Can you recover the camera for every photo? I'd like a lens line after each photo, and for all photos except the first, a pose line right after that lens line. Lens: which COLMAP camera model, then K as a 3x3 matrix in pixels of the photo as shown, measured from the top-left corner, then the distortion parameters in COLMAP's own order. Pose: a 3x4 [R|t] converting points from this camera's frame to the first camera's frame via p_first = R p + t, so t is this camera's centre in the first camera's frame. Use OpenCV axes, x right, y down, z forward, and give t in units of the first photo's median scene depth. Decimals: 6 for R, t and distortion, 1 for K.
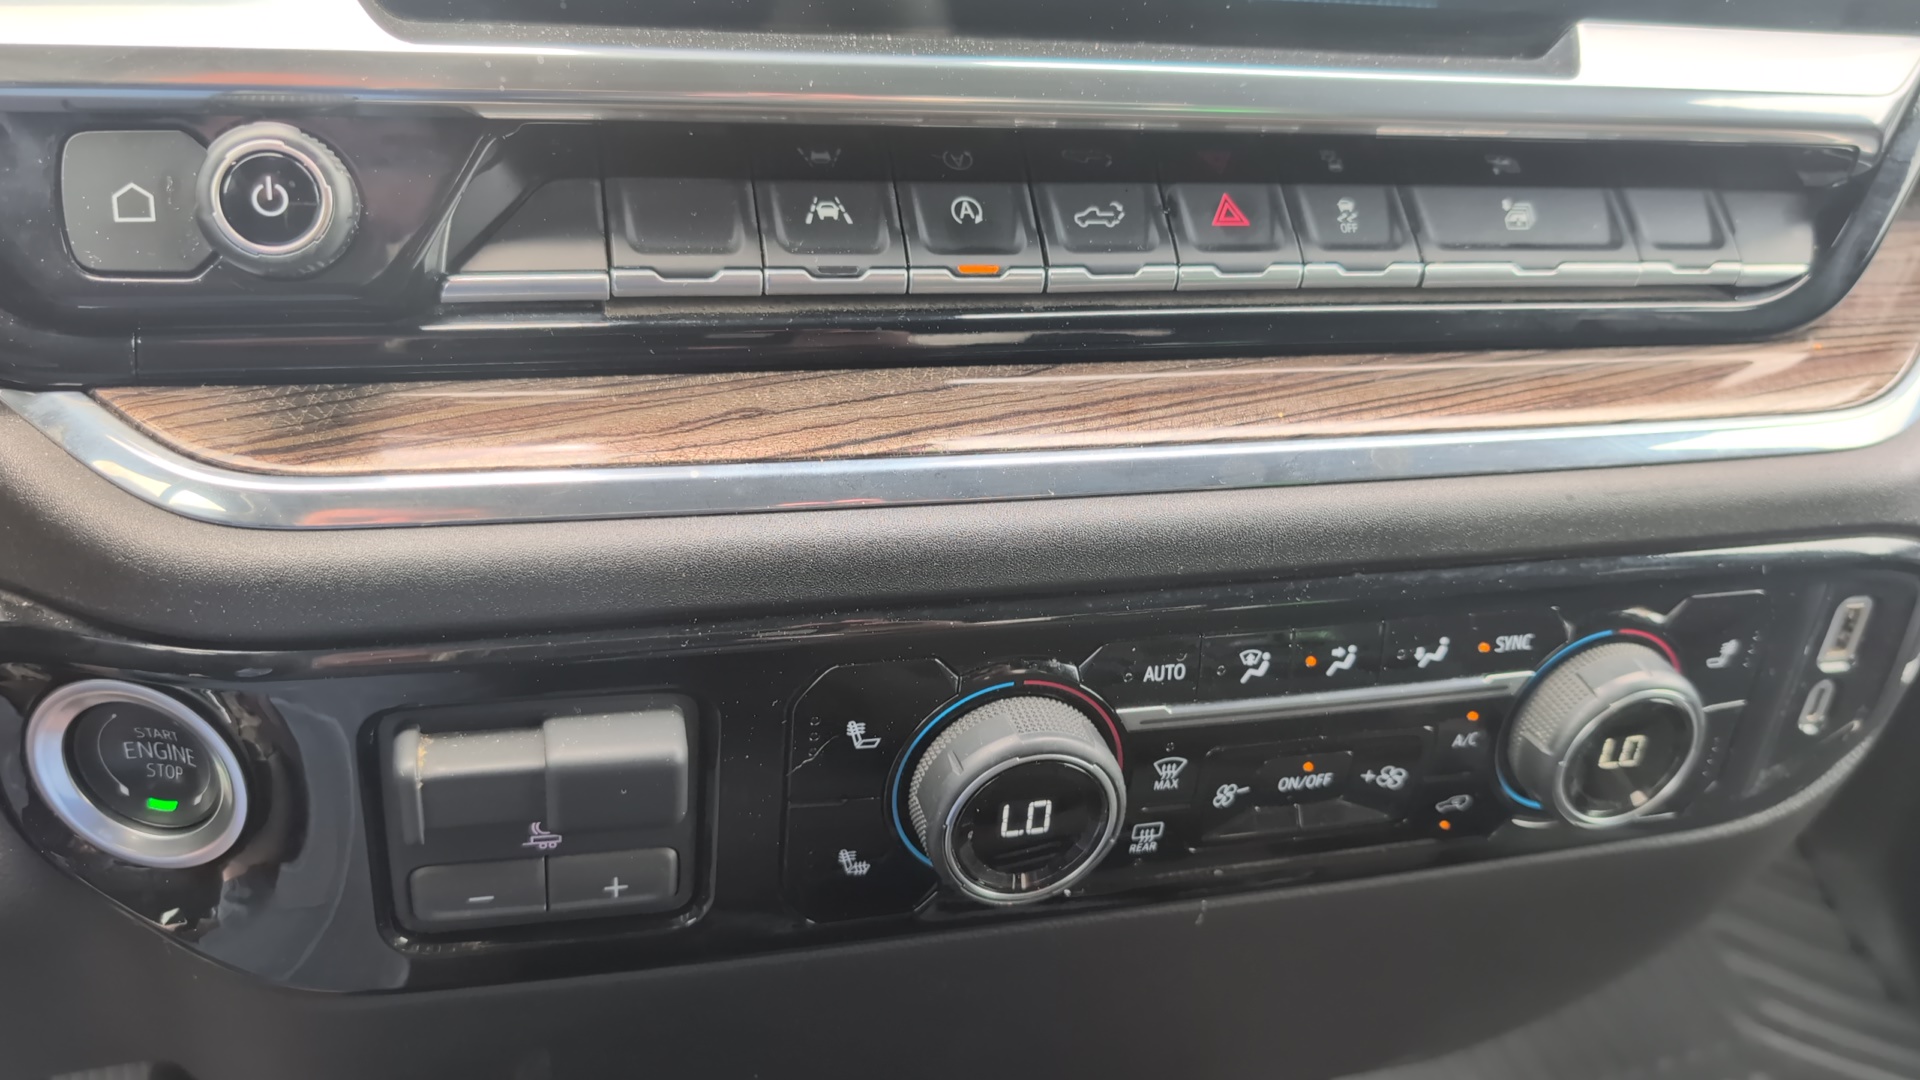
lens RADIAL K [[1599.1, 0, 960.0], [0, 1599.1, 540.0], [0, 0, 1]] dist [-0.007787, -0.015619]
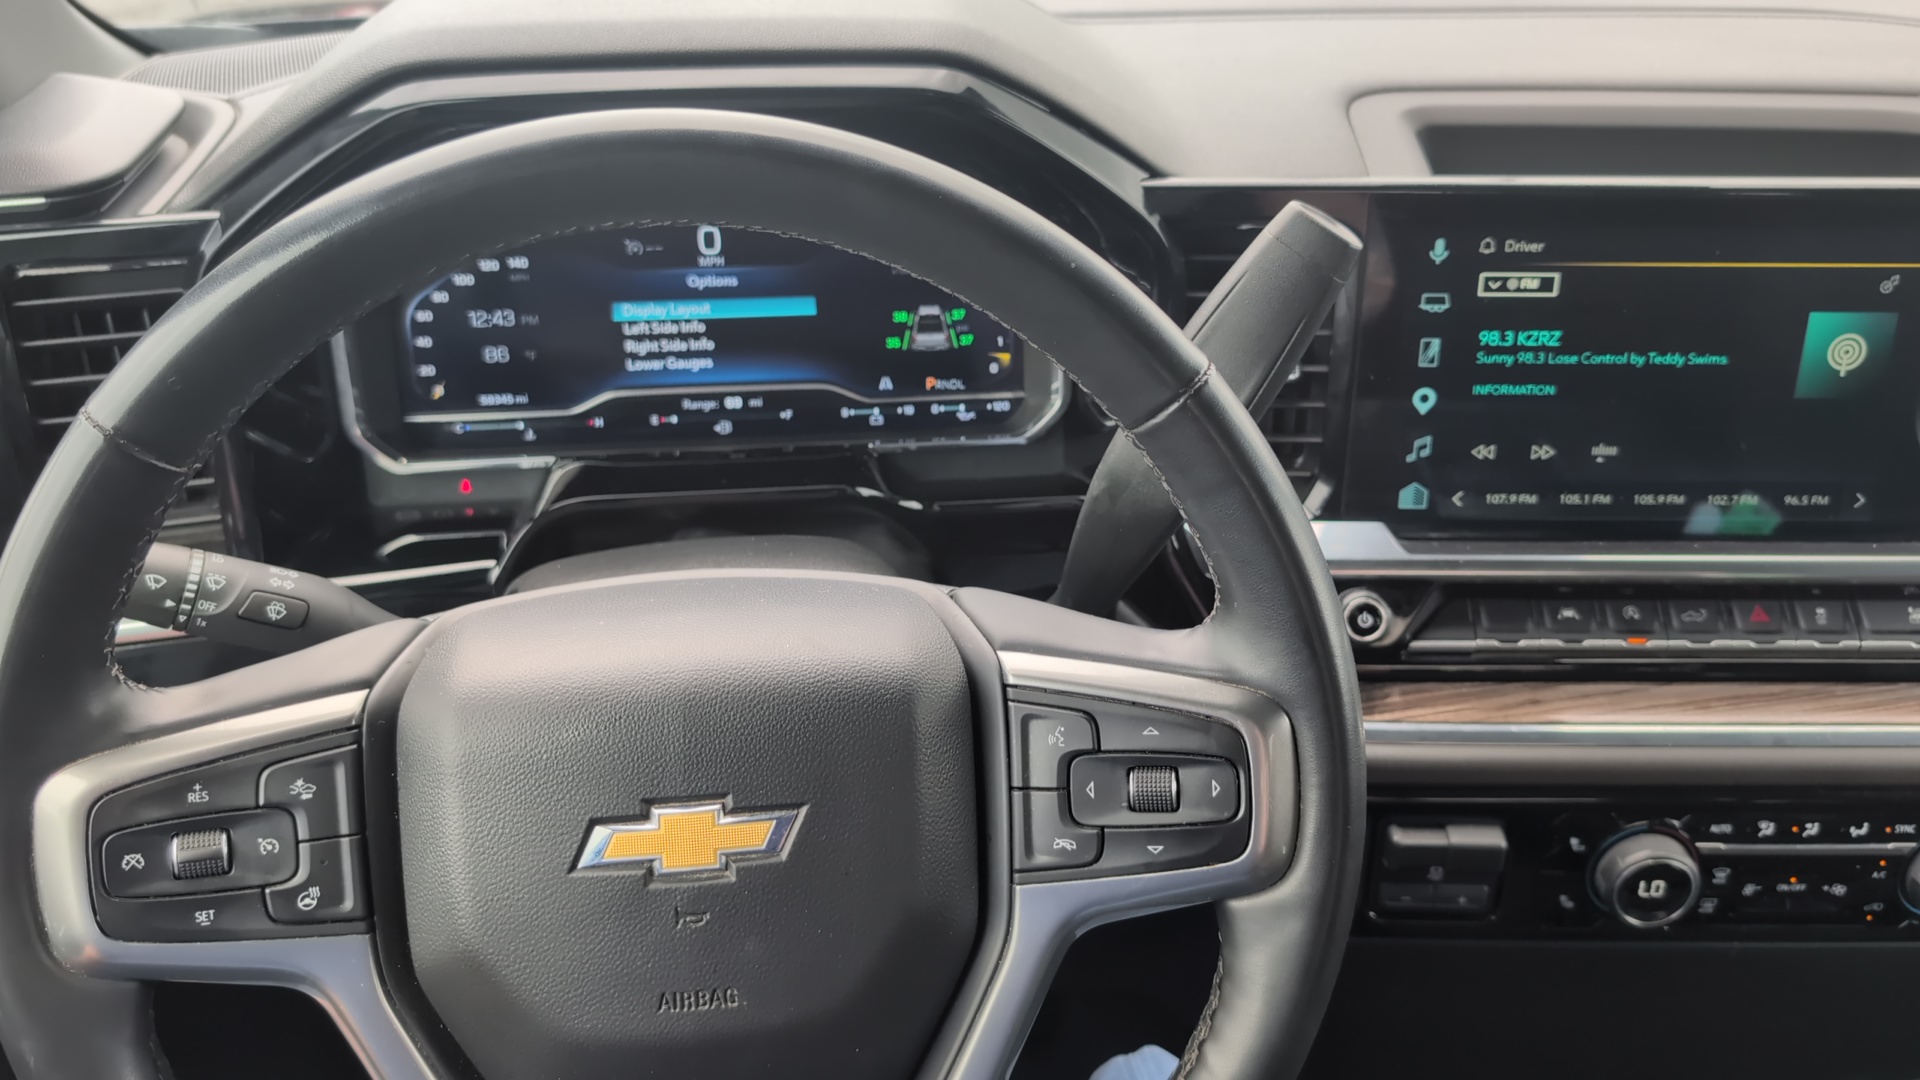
lens RADIAL K [[1581.6, 0, 989.7], [0, 1581.6, 545.1], [0, 0, 1]] dist [0.000444, -0.017340]
pose [[0.957363, 0.039185, -0.286218, -0.223428], [-0.058280, 0.996585, -0.058503, -0.117346], [0.282948, 0.072690, 0.956377, -1.364277]]
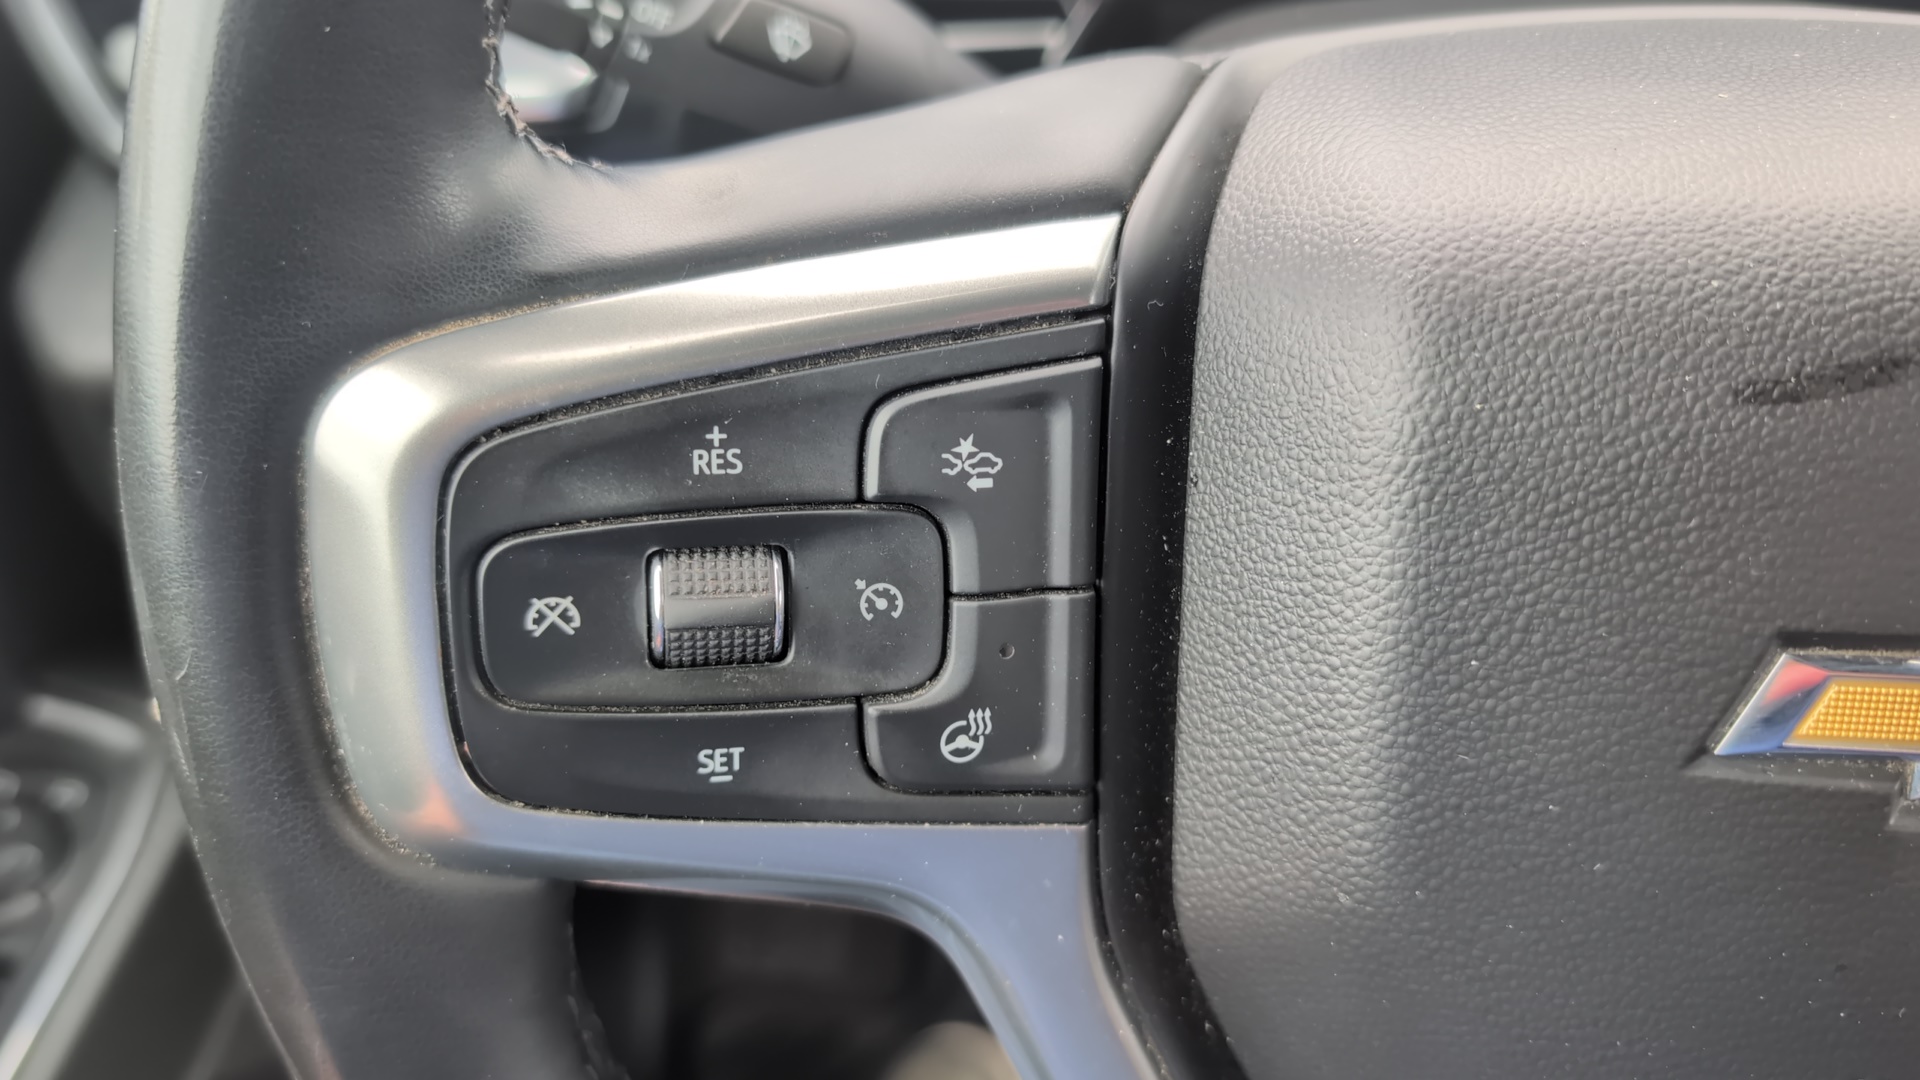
lens RADIAL K [[1493.6, 0, 960.0], [0, 1493.6, 540.0], [0, 0, 1]] dist [0.107077, -0.243568]
pose [[0.898123, 0.206445, -0.388272, -0.958895], [-0.141232, 0.971591, 0.189909, -0.023669], [0.416447, -0.115725, 0.901765, -0.678664]]
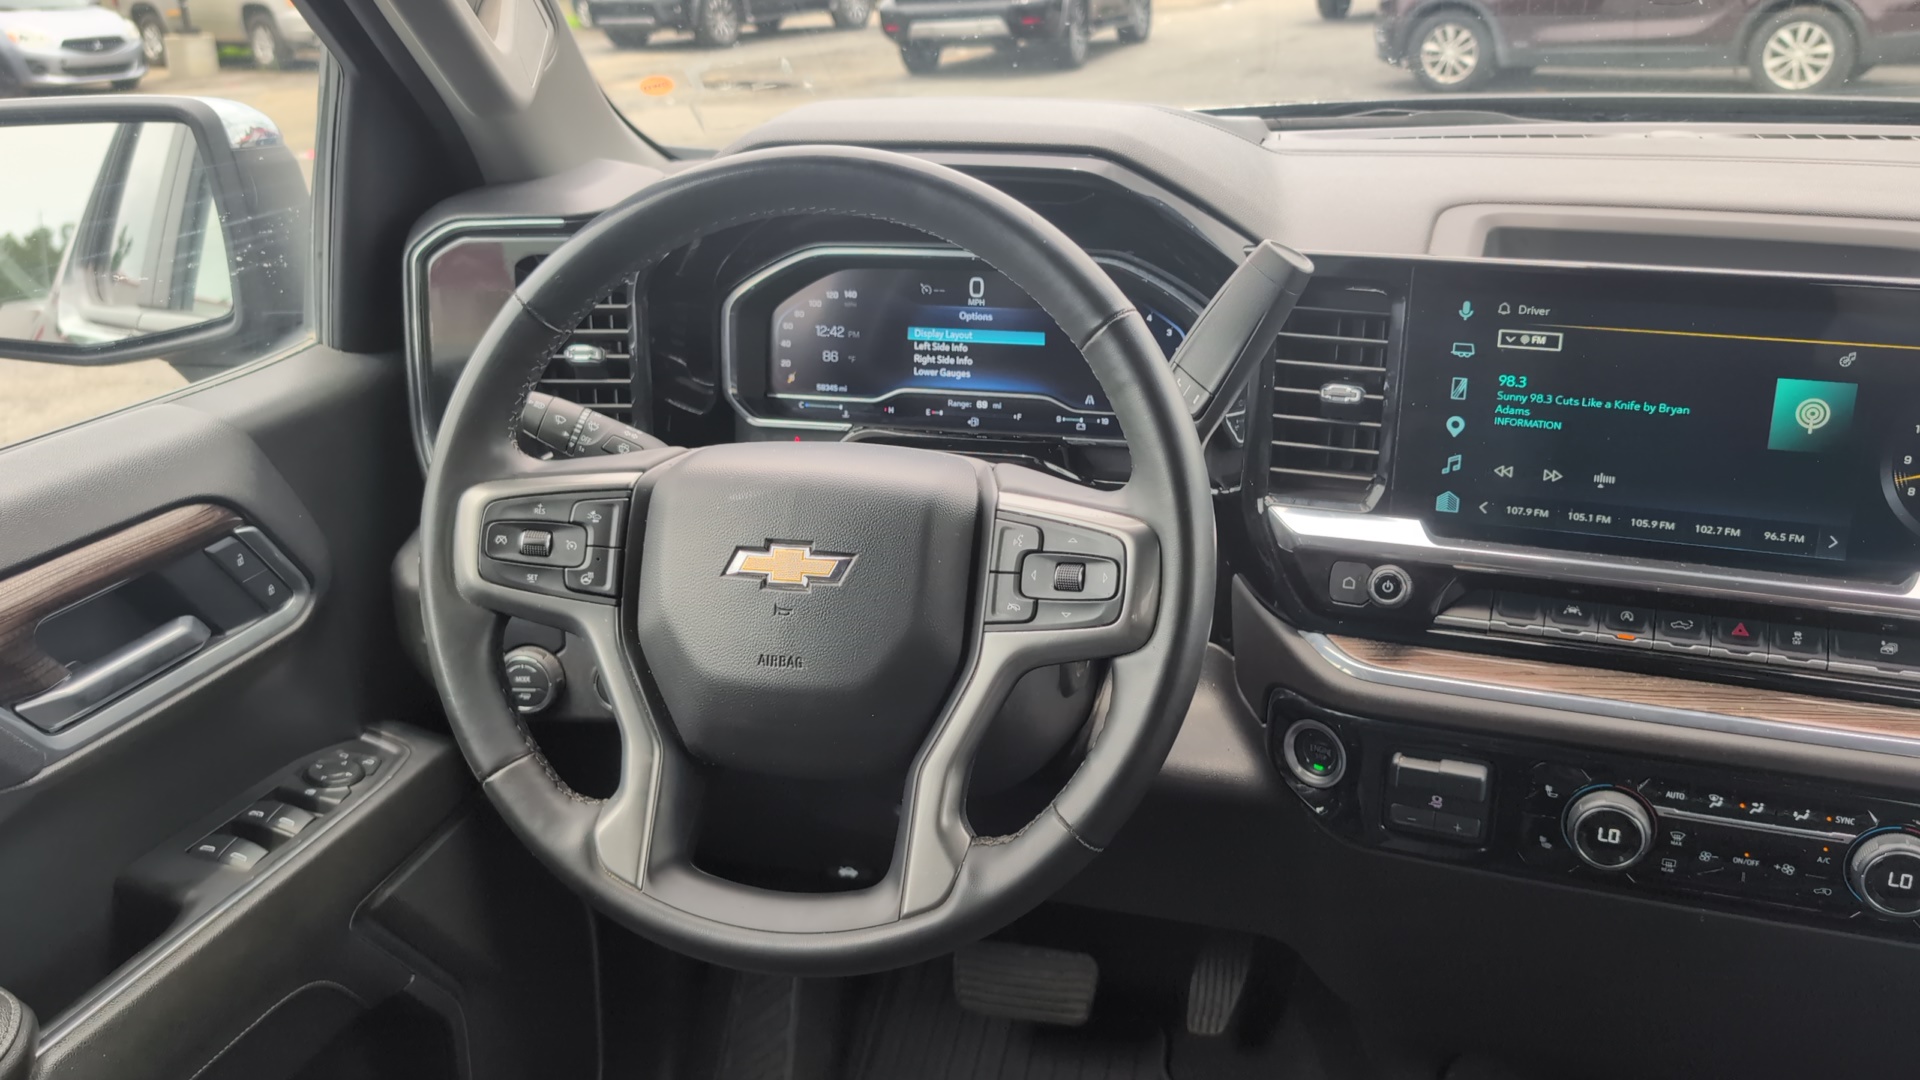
lens RADIAL K [[1508.1, 0, 1017.9], [0, 1508.1, 546.7], [0, 0, 1]] dist [0.082024, -0.193437]
pose [[0.817540, 0.103570, -0.566482, 0.611293], [-0.213567, 0.968075, -0.131224, 0.242911], [0.534806, 0.228263, 0.813559, -1.700846]]
